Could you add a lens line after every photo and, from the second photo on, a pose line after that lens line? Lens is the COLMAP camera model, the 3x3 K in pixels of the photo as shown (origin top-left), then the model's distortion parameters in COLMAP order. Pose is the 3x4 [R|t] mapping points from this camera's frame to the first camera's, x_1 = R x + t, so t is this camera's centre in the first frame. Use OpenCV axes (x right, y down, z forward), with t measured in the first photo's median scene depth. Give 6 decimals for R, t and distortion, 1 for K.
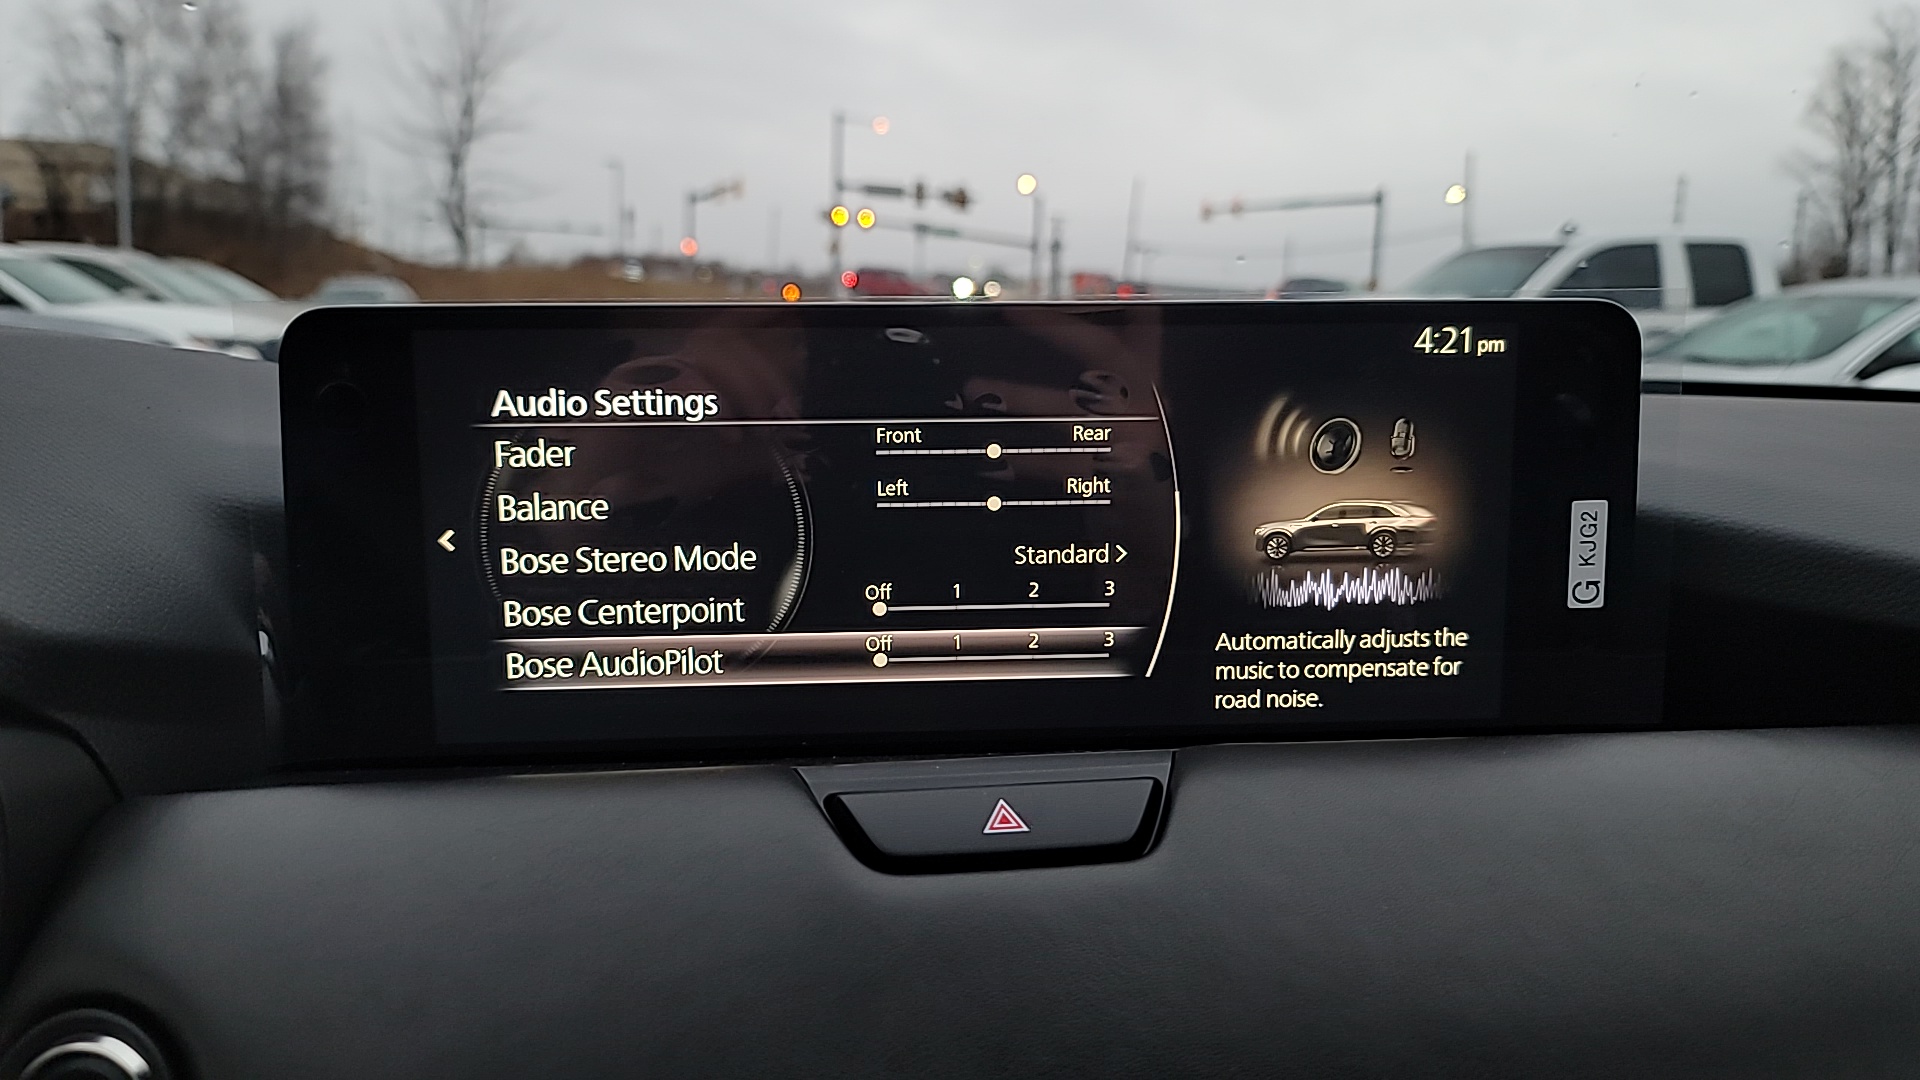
lens RADIAL K [[1421.2, 0, 960.0], [0, 1421.2, 540.0], [0, 0, 1]] dist [0.042205, -0.011664]
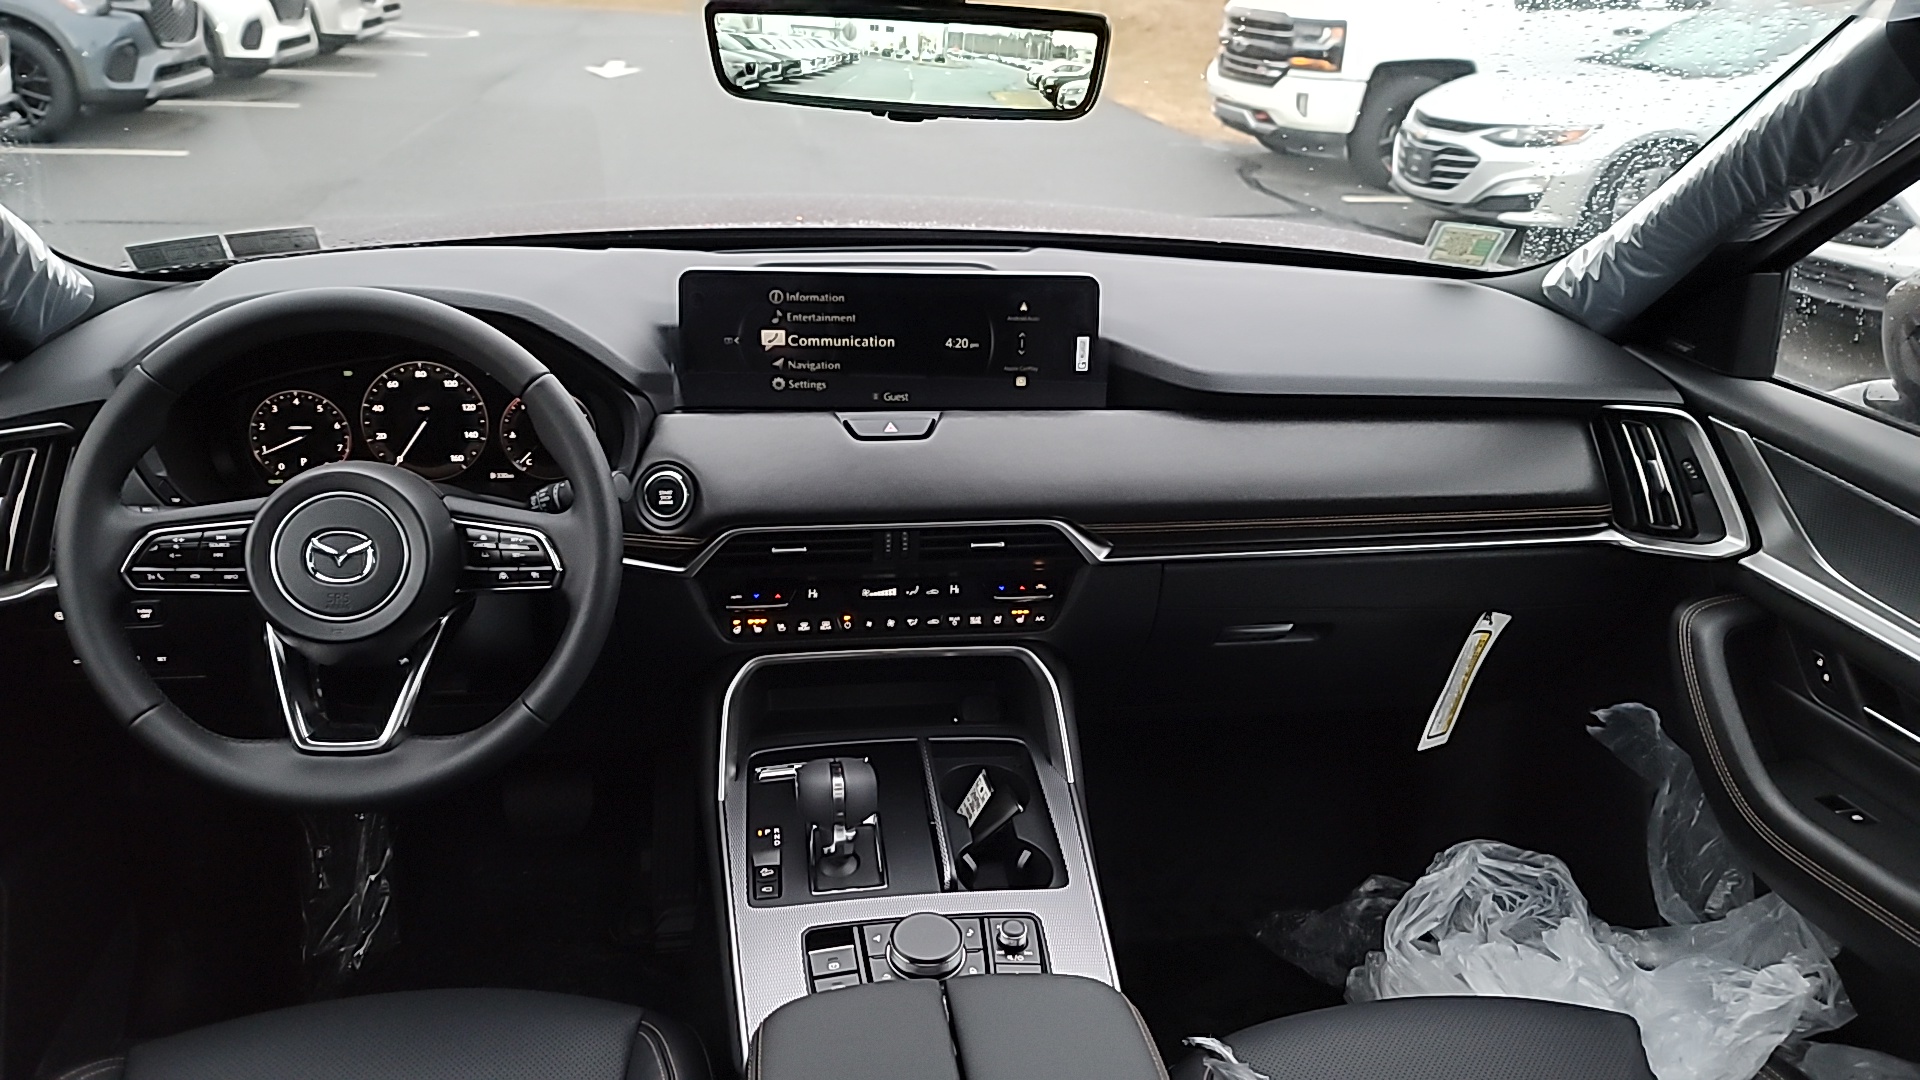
lens RADIAL K [[1398.5, 0, 960.0], [0, 1398.5, 540.0], [0, 0, 1]] dist [0.037505, -0.006648]
pose [[0.999486, 0.030821, 0.008873, 0.001794], [-0.032044, 0.971234, 0.235959, -0.003716], [-0.001346, -0.236122, 0.971722, -0.025071]]
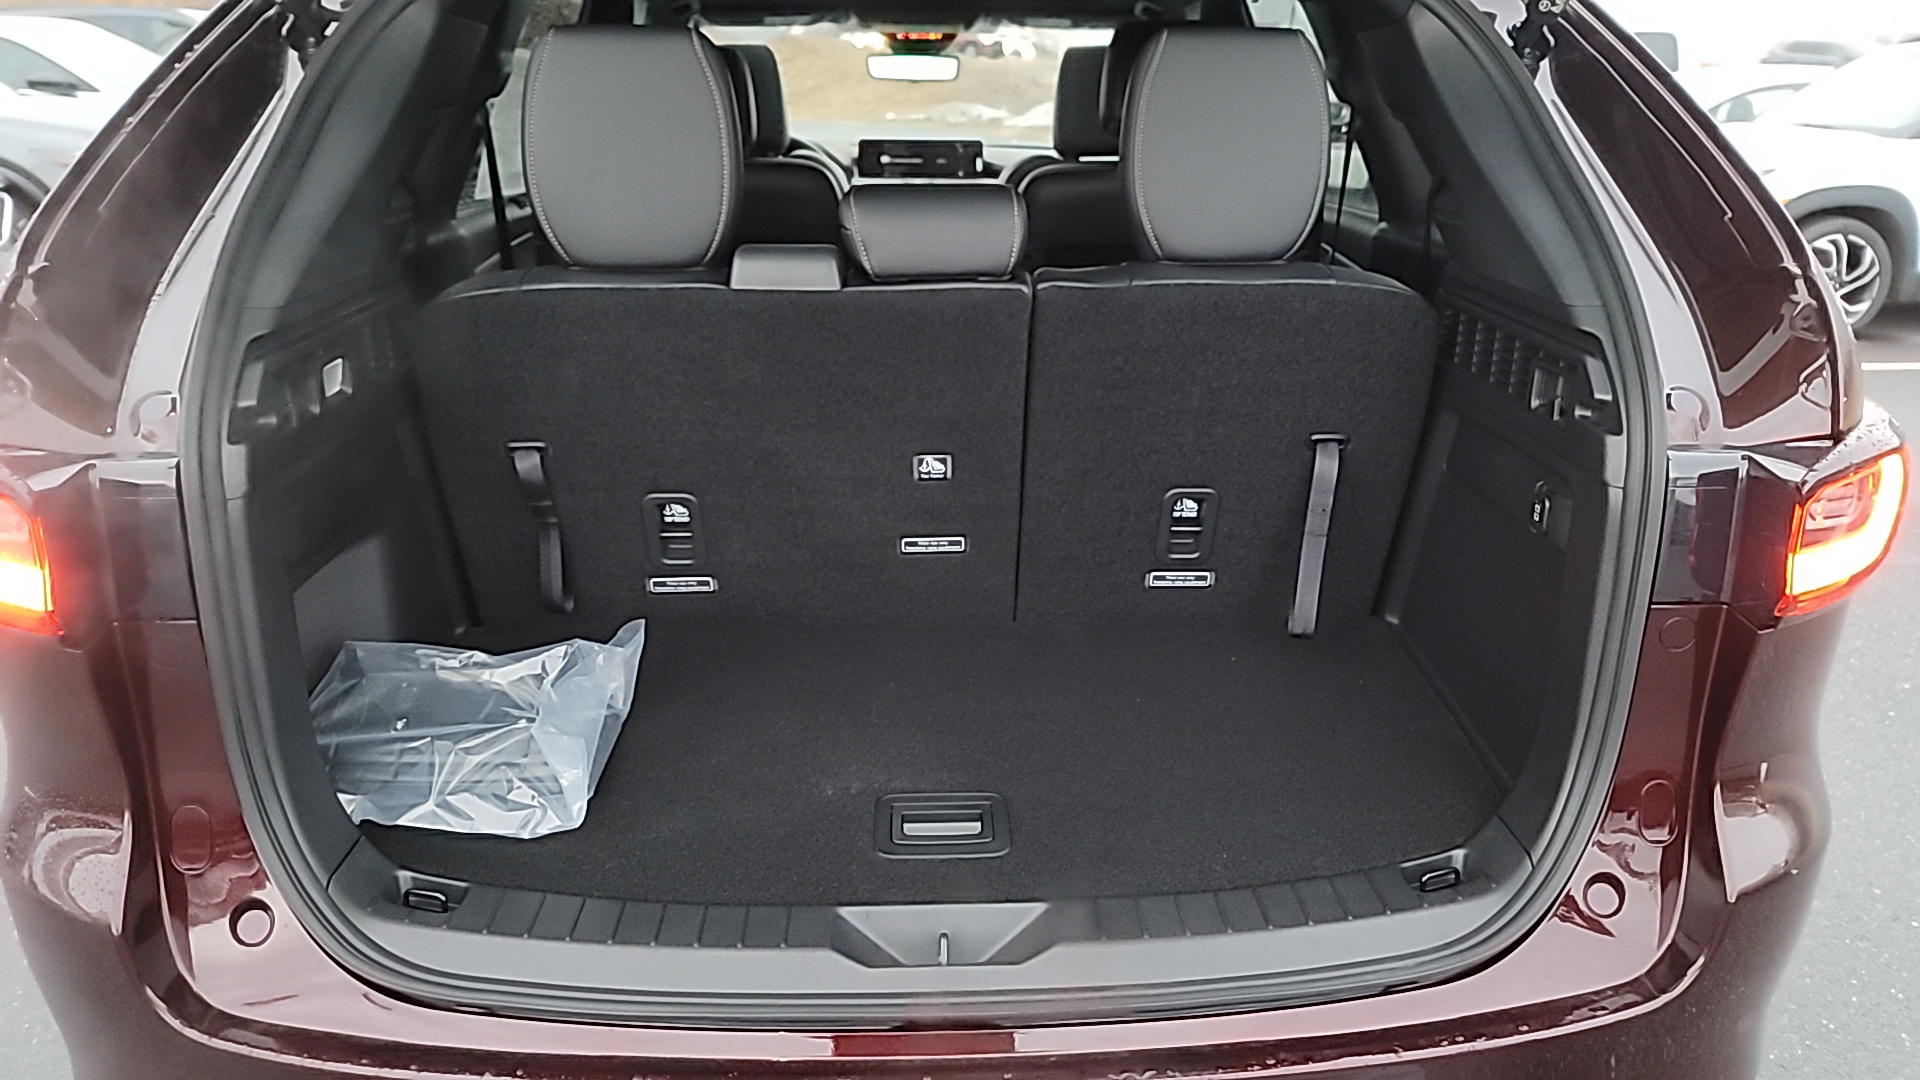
lens RADIAL K [[1404.6, 0, 985.1], [0, 1404.6, 546.9], [0, 0, 1]] dist [0.028631, -0.003821]
pose [[0.995703, 0.038045, -0.084426, 0.017284], [-0.022998, 0.984737, 0.172525, 0.011726], [0.089701, -0.169842, 0.981380, -0.113239]]
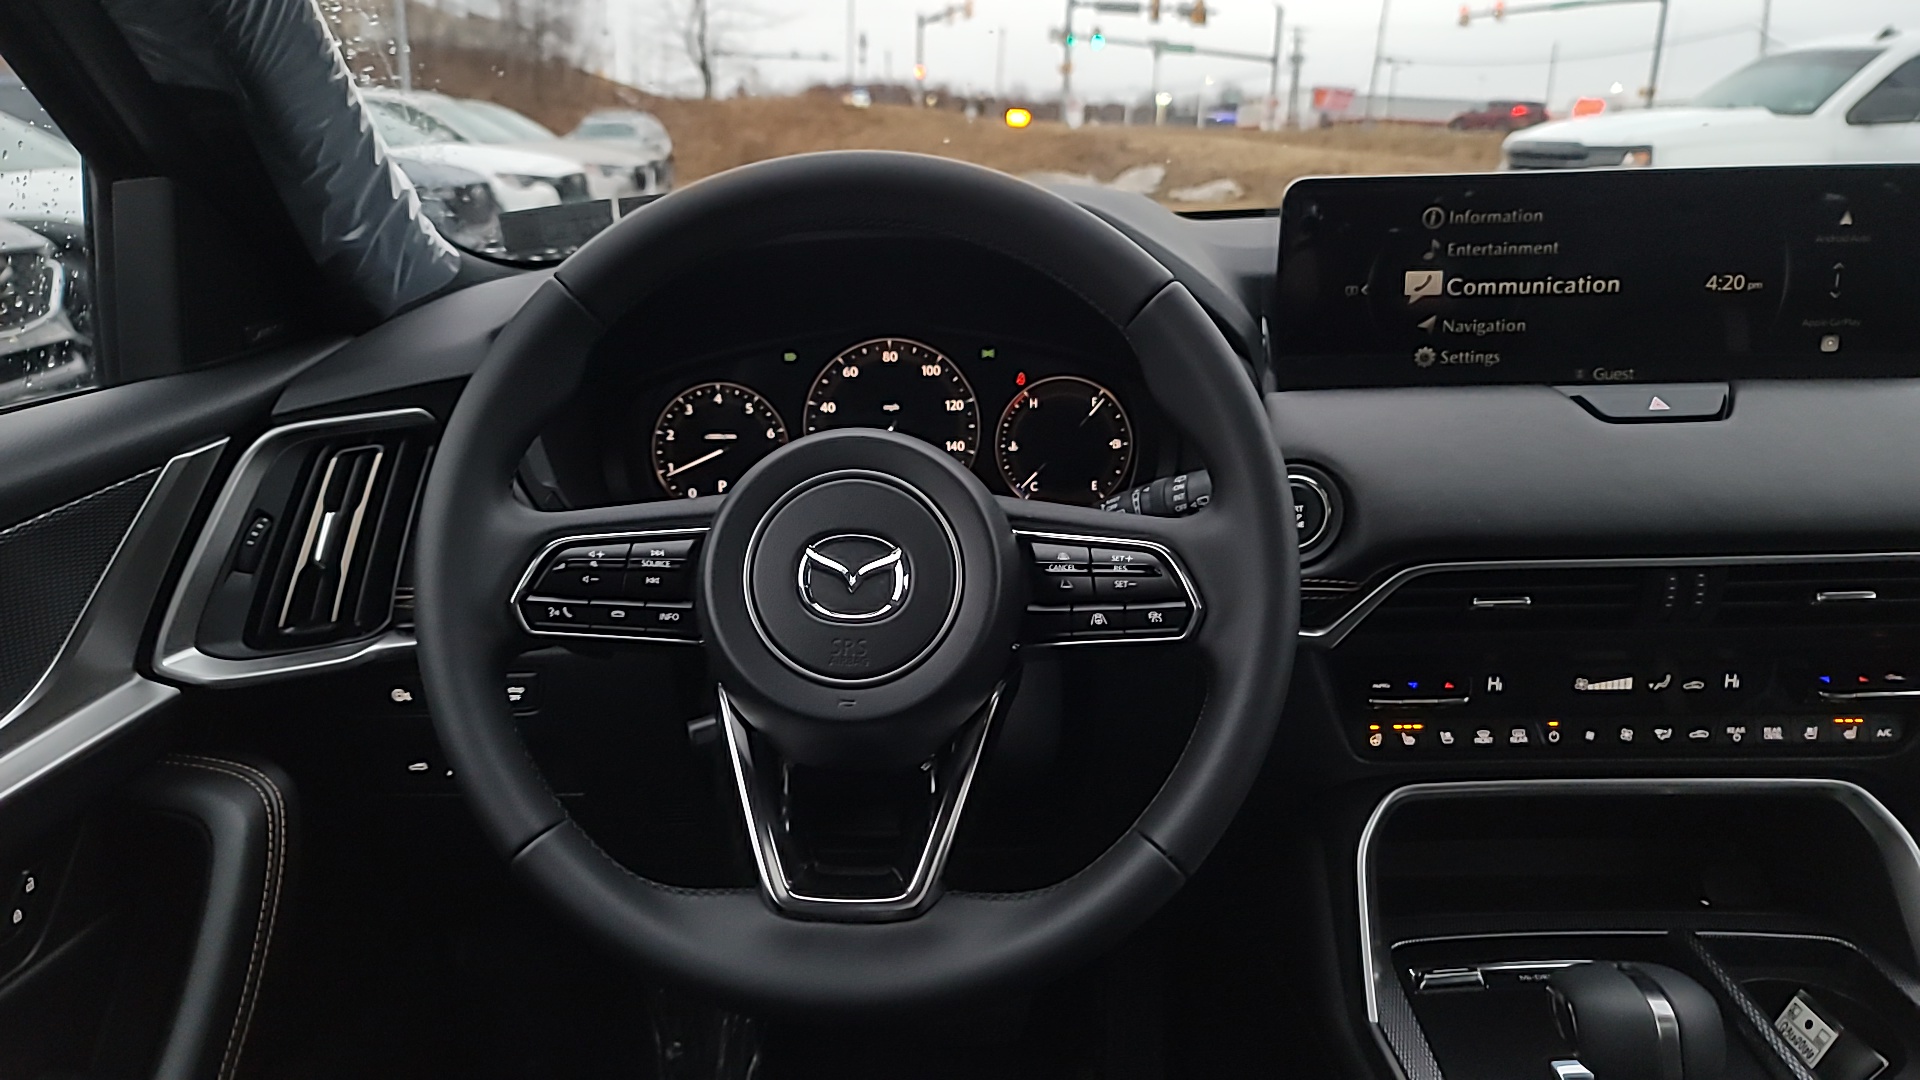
lens RADIAL K [[1421.2, 0, 960.0], [0, 1421.2, 540.0], [0, 0, 1]] dist [0.042205, -0.011664]
pose [[0.988453, 0.022750, -0.149807, -0.006858], [-0.005026, 0.993043, 0.117646, 0.001397], [0.151441, -0.115535, 0.981691, -0.013681]]
